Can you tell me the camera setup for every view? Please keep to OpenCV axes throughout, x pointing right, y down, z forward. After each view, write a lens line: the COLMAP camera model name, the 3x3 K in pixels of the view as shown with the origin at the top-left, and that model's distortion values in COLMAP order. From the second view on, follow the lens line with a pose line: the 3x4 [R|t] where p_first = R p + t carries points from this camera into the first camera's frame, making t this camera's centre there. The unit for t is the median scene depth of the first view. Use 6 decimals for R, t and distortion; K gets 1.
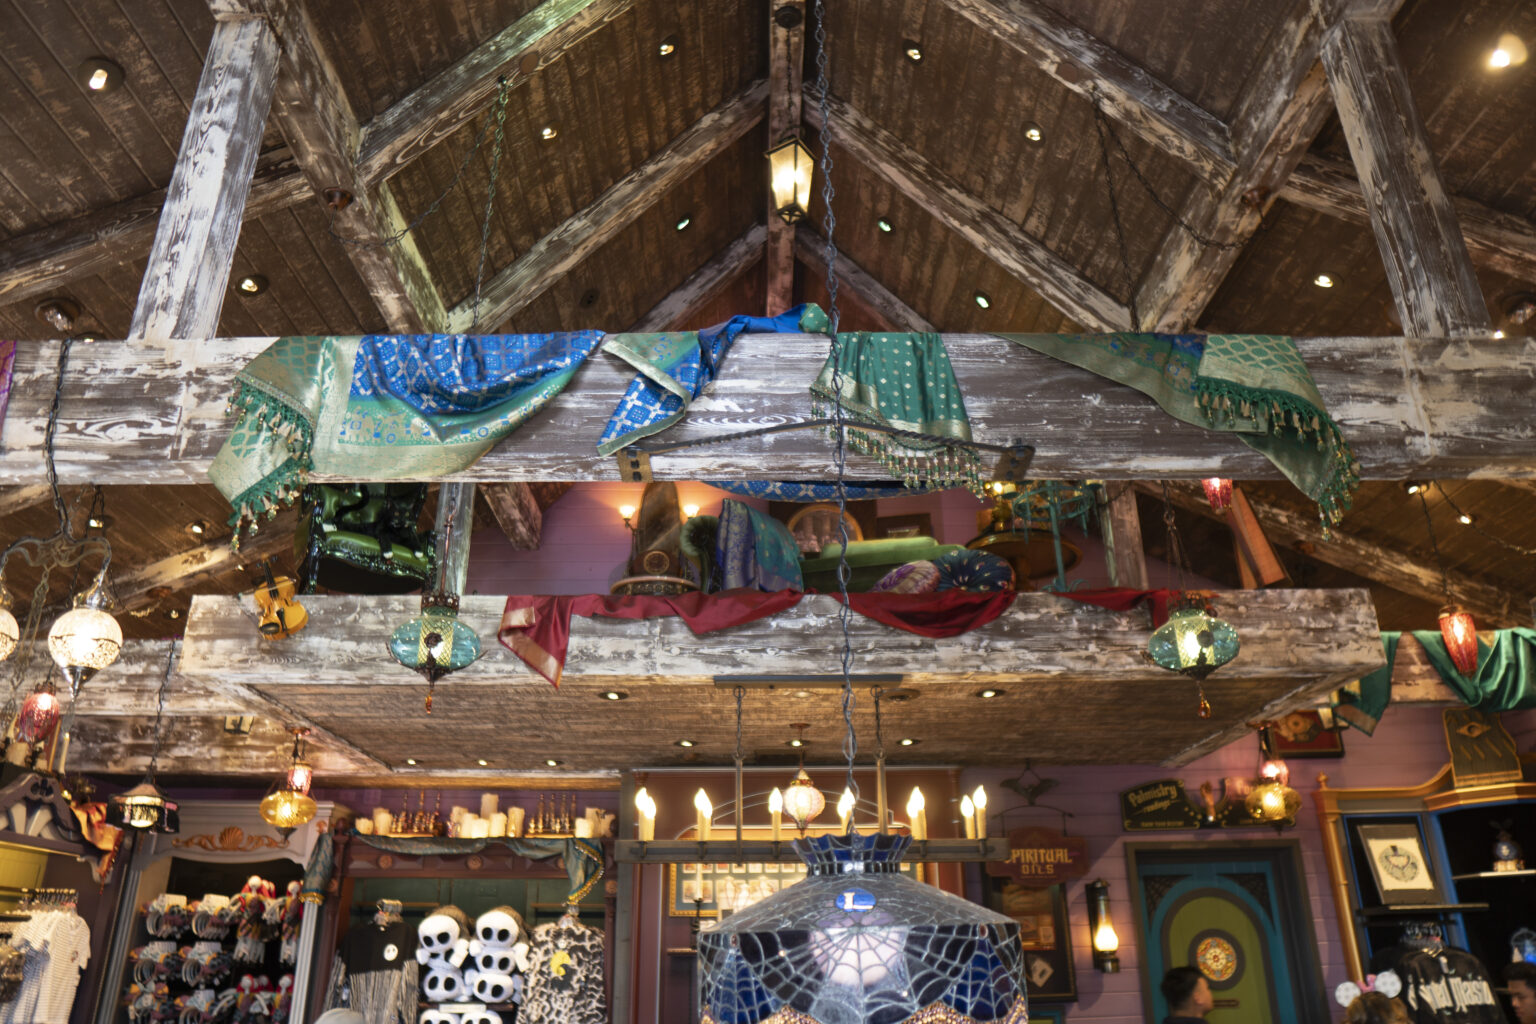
lens RADIAL K [[1069.9, 0, 767.0], [0, 1069.9, 498.4], [0, 0, 1]] dist [-0.075181, 0.030663]
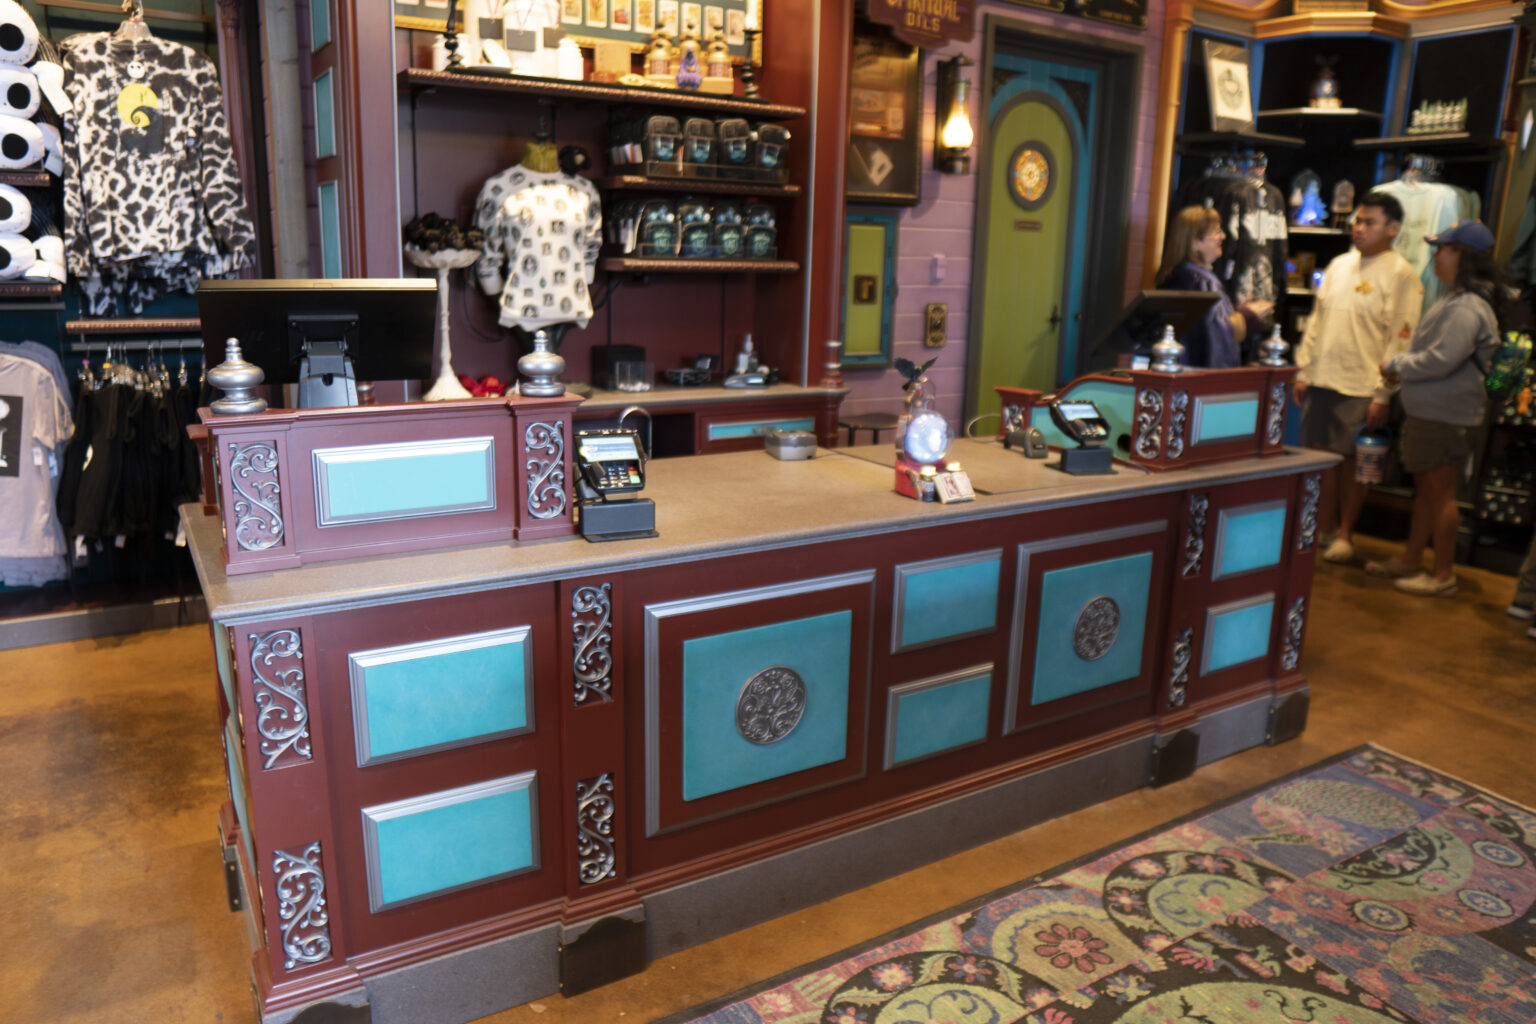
lens RADIAL K [[1069.9, 0, 767.3], [0, 1069.9, 515.1], [0, 0, 1]] dist [-0.075181, 0.030663]
pose [[0.855764, -0.096453, 0.508295, -0.213229], [-0.234231, 0.803782, 0.546873, 0.243762], [-0.461306, -0.587053, 0.665256, 0.367783]]
